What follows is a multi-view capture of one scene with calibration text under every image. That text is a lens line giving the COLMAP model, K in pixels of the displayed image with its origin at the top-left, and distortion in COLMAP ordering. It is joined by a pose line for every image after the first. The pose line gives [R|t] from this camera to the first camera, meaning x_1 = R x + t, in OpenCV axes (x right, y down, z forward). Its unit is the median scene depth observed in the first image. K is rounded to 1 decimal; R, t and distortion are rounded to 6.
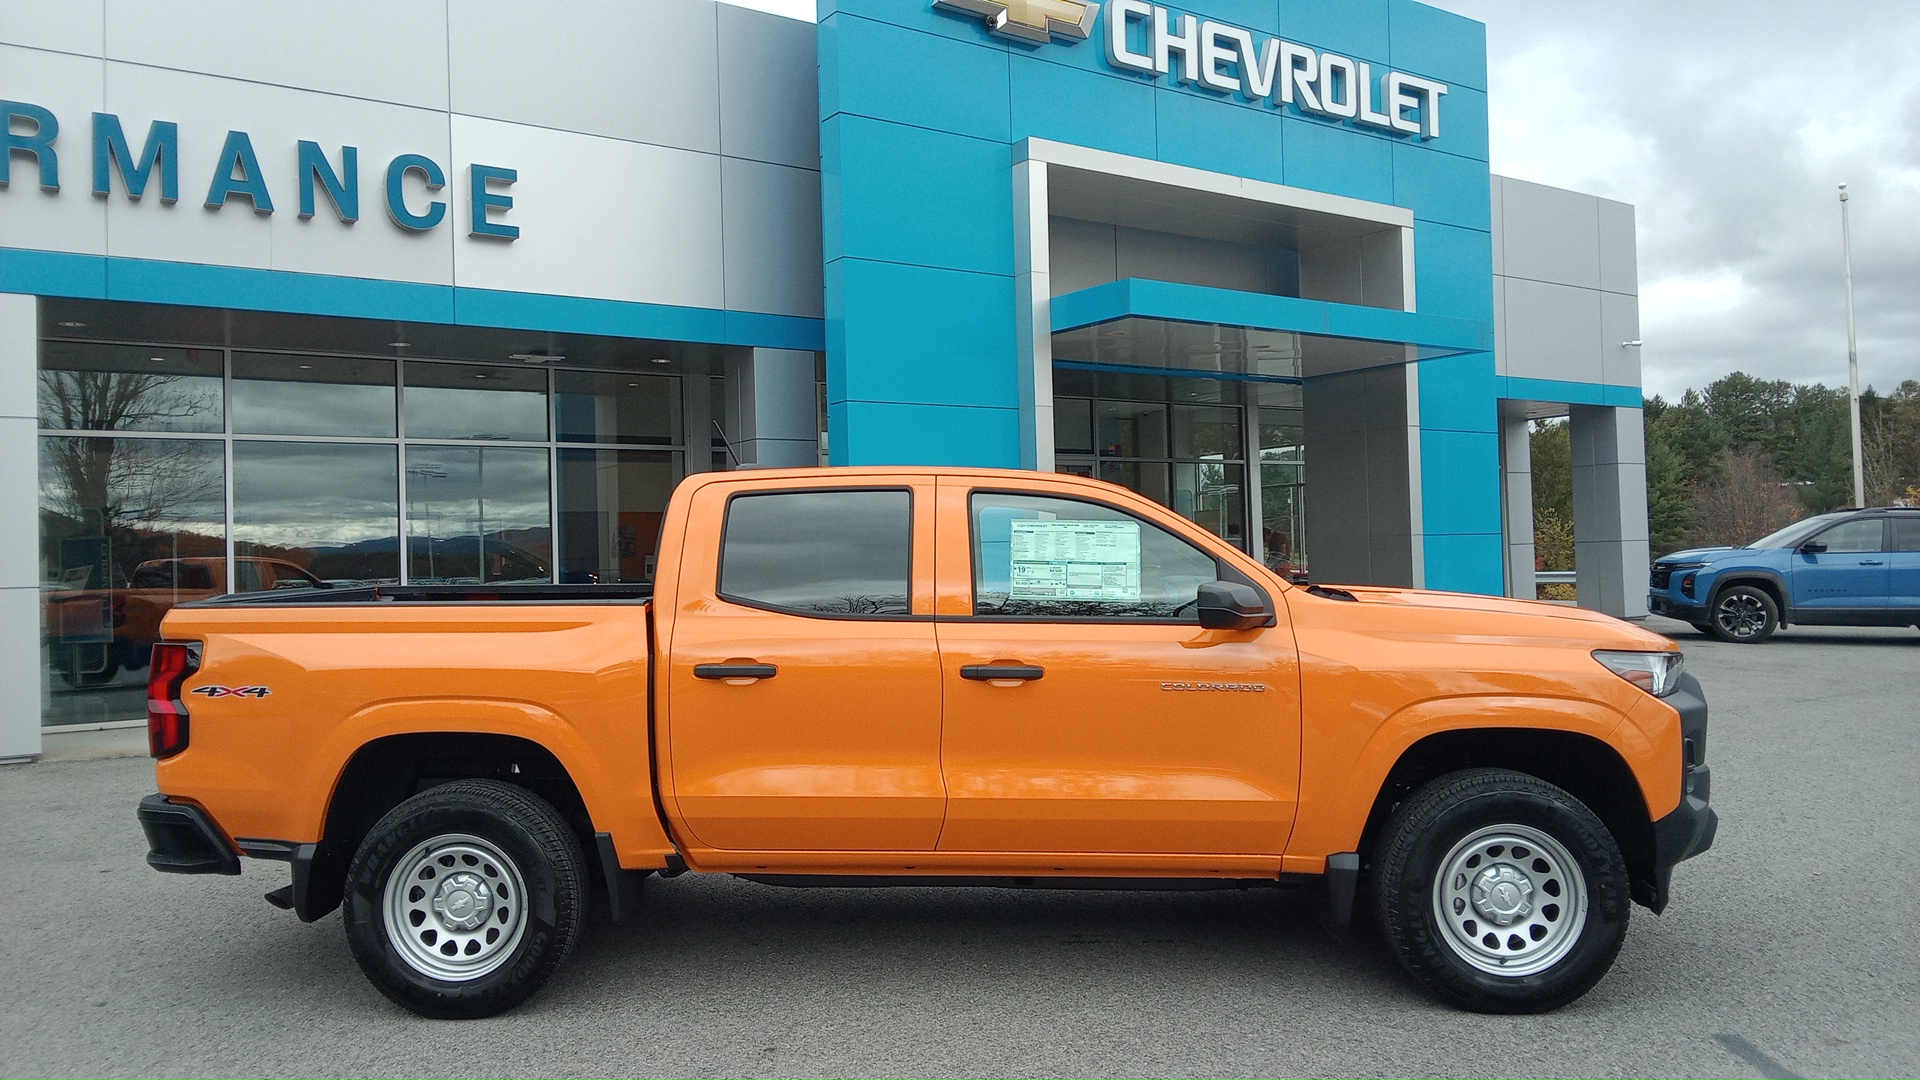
lens RADIAL K [[1403.9, 0, 963.5], [0, 1403.9, 529.8], [0, 0, 1]] dist [0.040080, -0.063378]
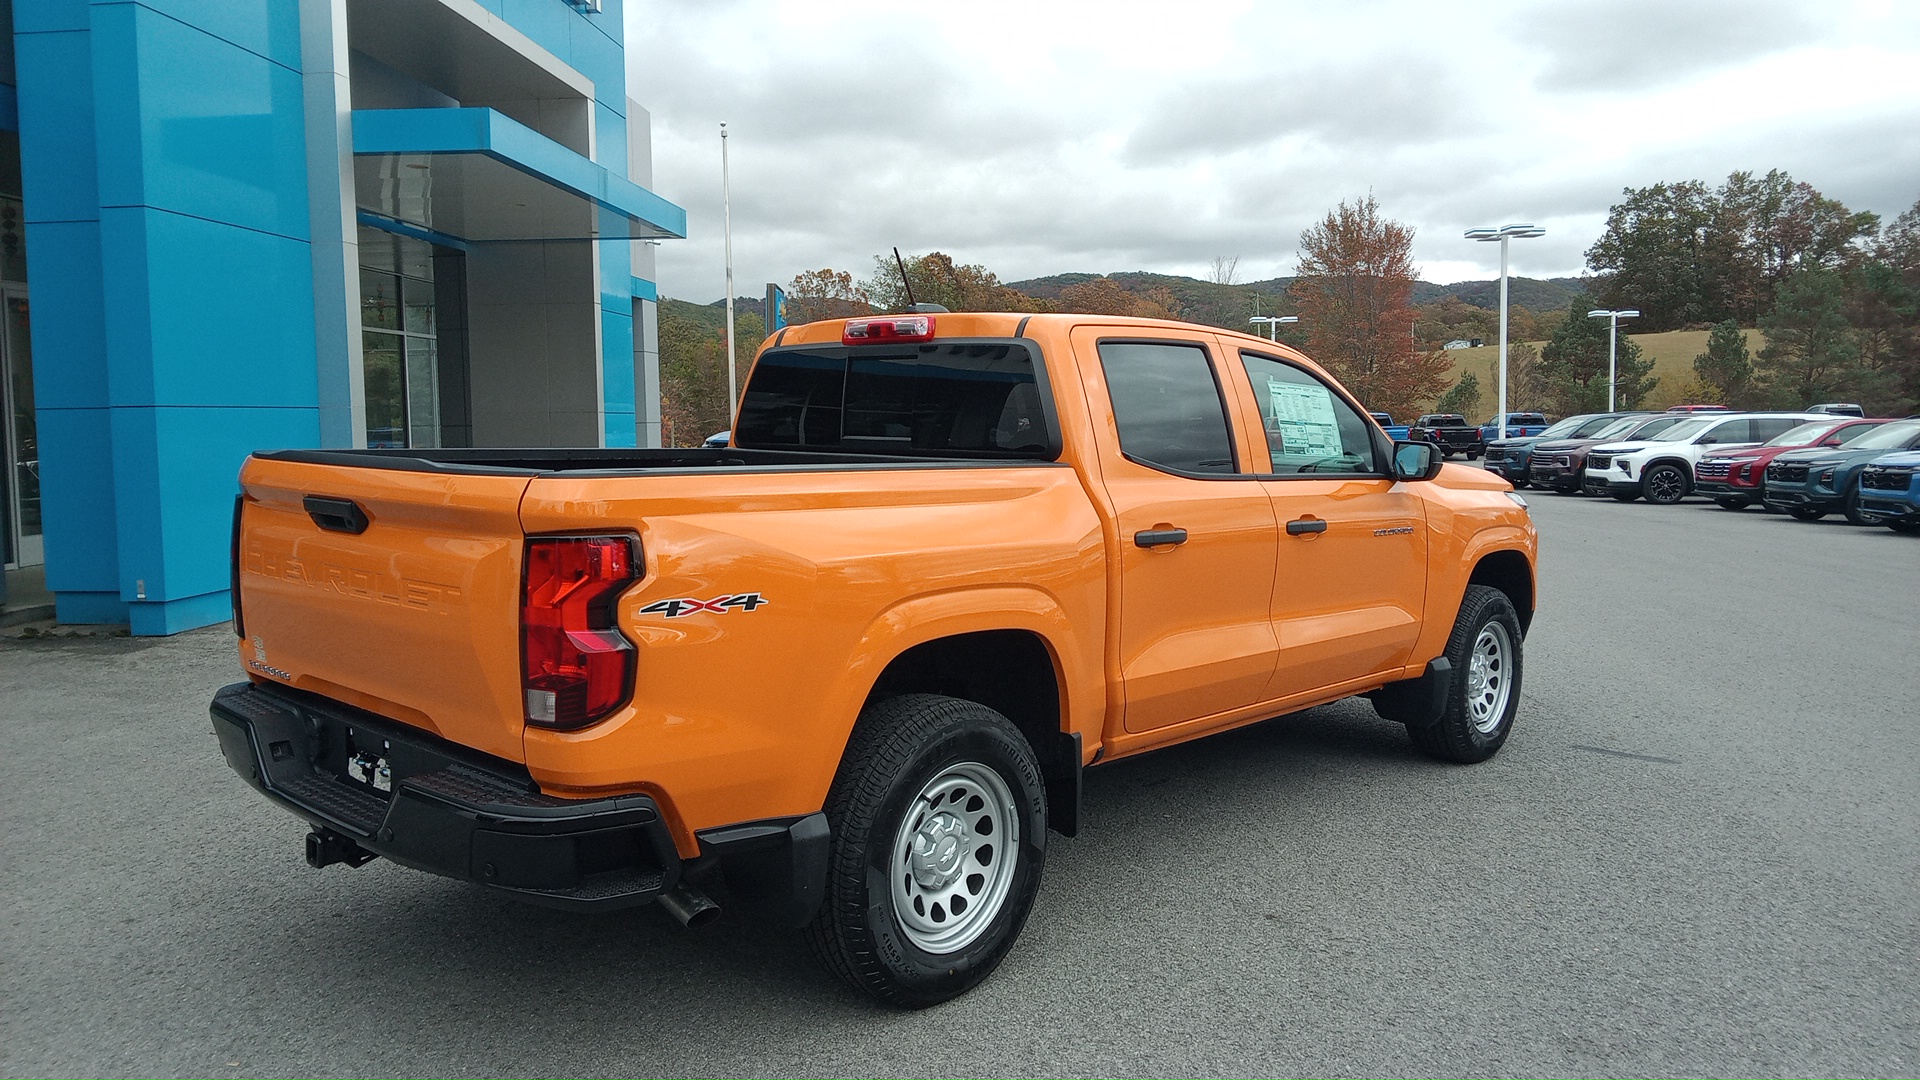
lens RADIAL K [[1403.9, 0, 941.4], [0, 1403.9, 534.8], [0, 0, 1]] dist [0.040080, -0.063378]
pose [[0.640563, -0.042943, 0.766704, -0.931009], [-0.021303, 0.997057, 0.073644, 0.033812], [-0.767610, -0.063506, 0.637763, 0.515959]]
